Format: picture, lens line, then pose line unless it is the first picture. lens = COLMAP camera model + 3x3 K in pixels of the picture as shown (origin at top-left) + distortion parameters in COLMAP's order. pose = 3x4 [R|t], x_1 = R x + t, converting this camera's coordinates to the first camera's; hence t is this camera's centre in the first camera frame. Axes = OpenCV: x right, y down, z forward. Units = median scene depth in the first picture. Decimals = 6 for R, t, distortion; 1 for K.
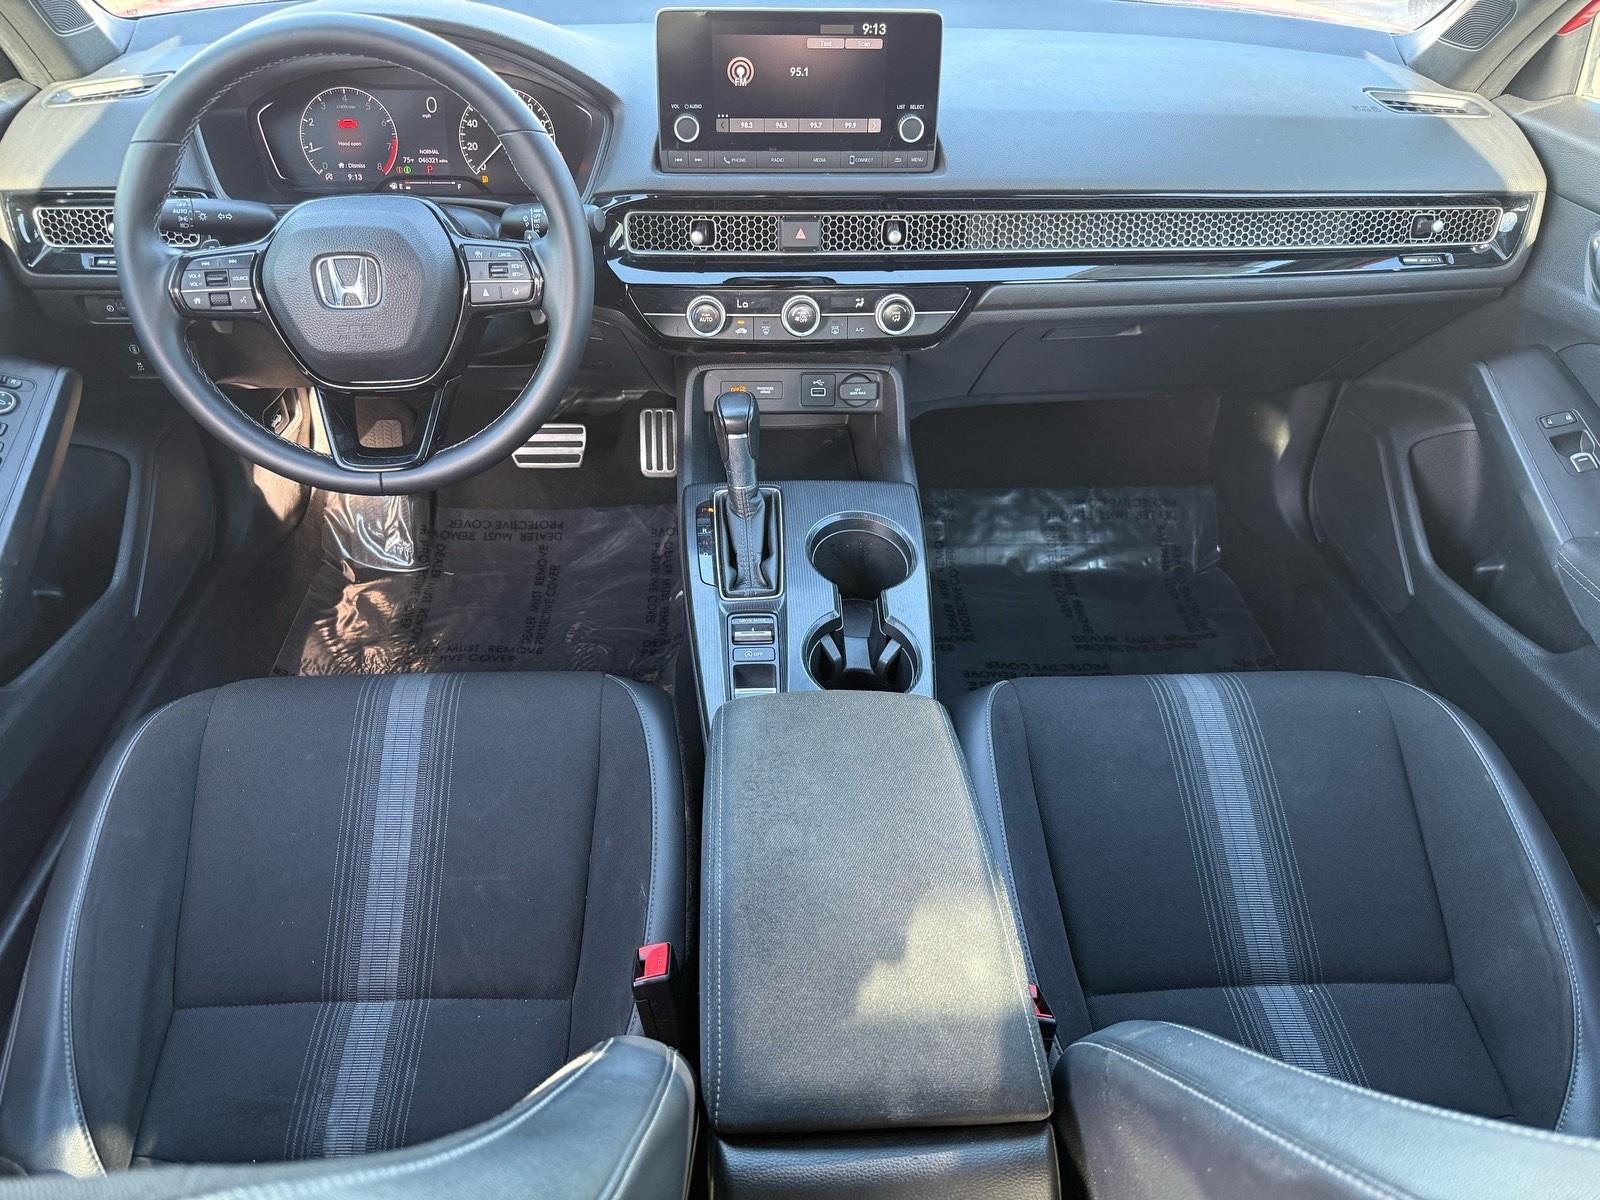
lens RADIAL K [[1110.8, 0, 801.3], [0, 1110.8, 581.0], [0, 0, 1]] dist [0.035076, -0.061661]
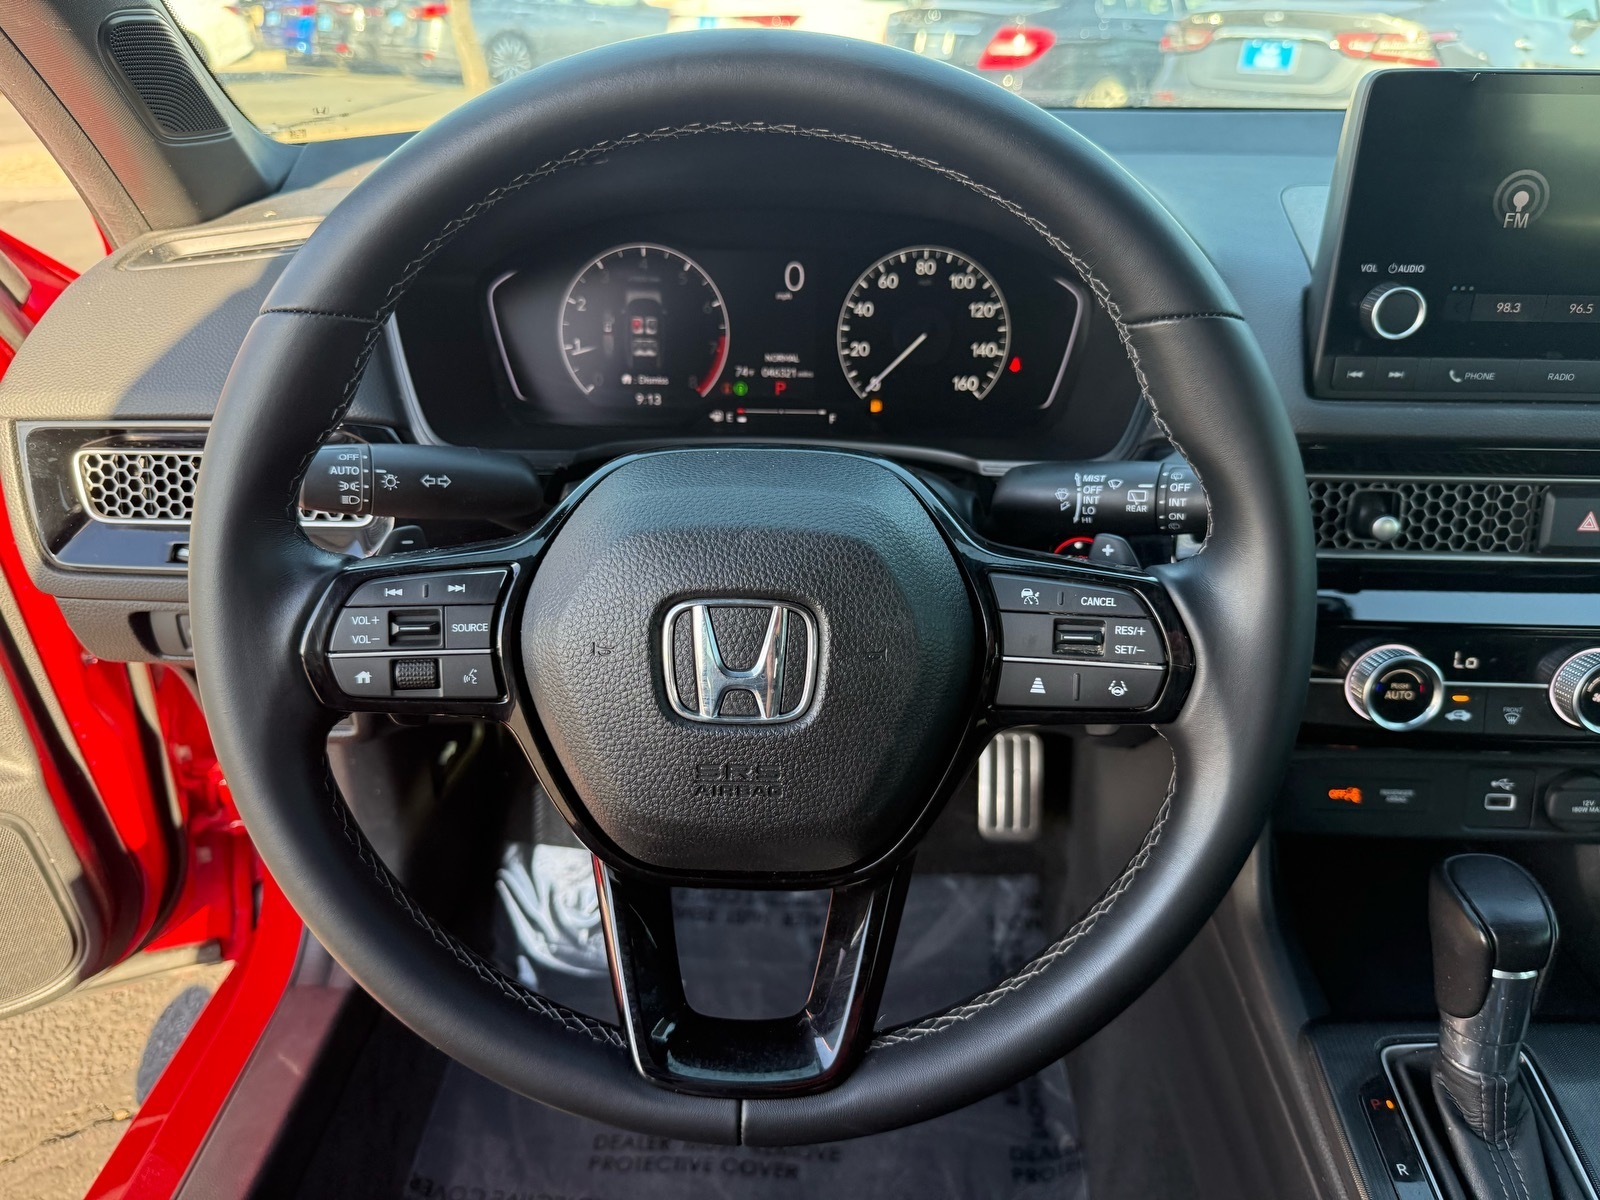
lens RADIAL K [[1110.8, 0, 800.1], [0, 1110.8, 623.3], [0, 0, 1]] dist [0.035076, -0.061661]
pose [[0.995365, 0.029384, -0.091567, -0.297252], [-0.041834, 0.989664, -0.137166, -0.195207], [0.086590, 0.140361, 0.986307, 0.518194]]
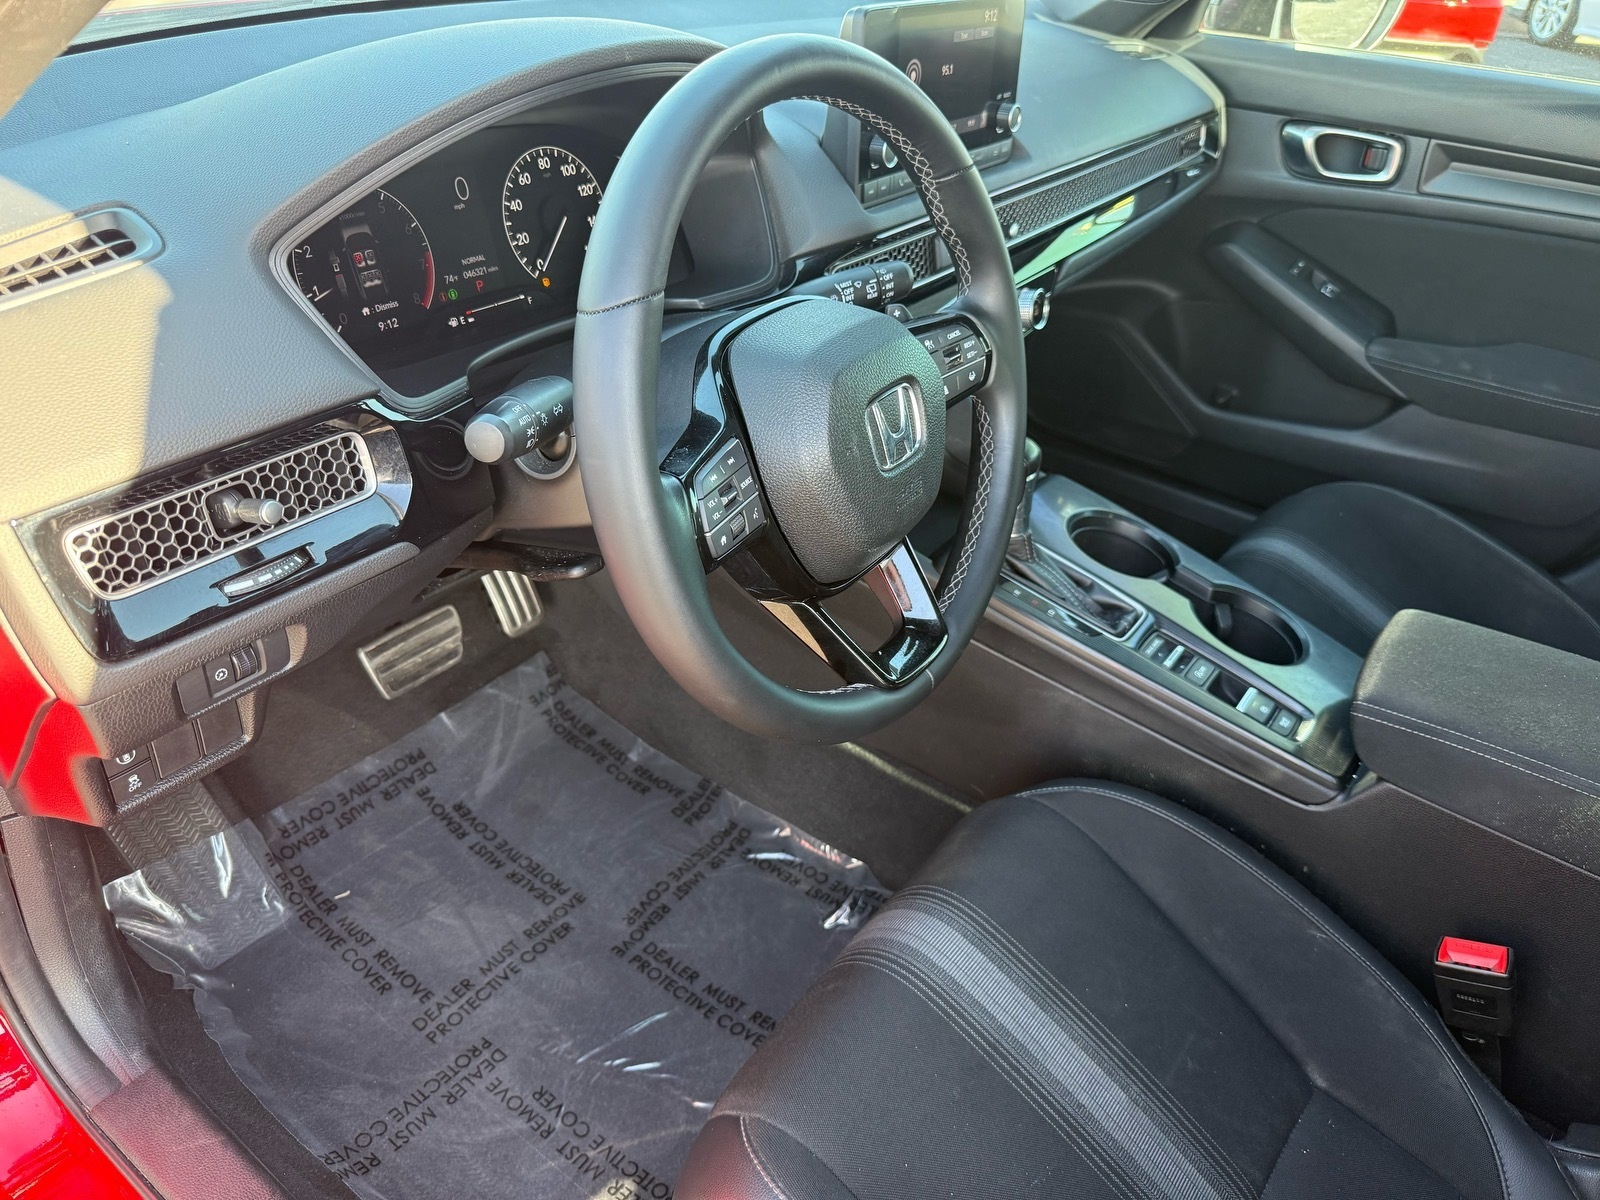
lens RADIAL K [[1110.8, 0, 792.9], [0, 1110.8, 599.2], [0, 0, 1]] dist [0.035076, -0.061661]
pose [[0.632611, -0.411653, 0.656008, -0.802476], [0.407942, 0.897124, 0.169564, -0.265082], [-0.658322, 0.160345, 0.735460, 0.470287]]
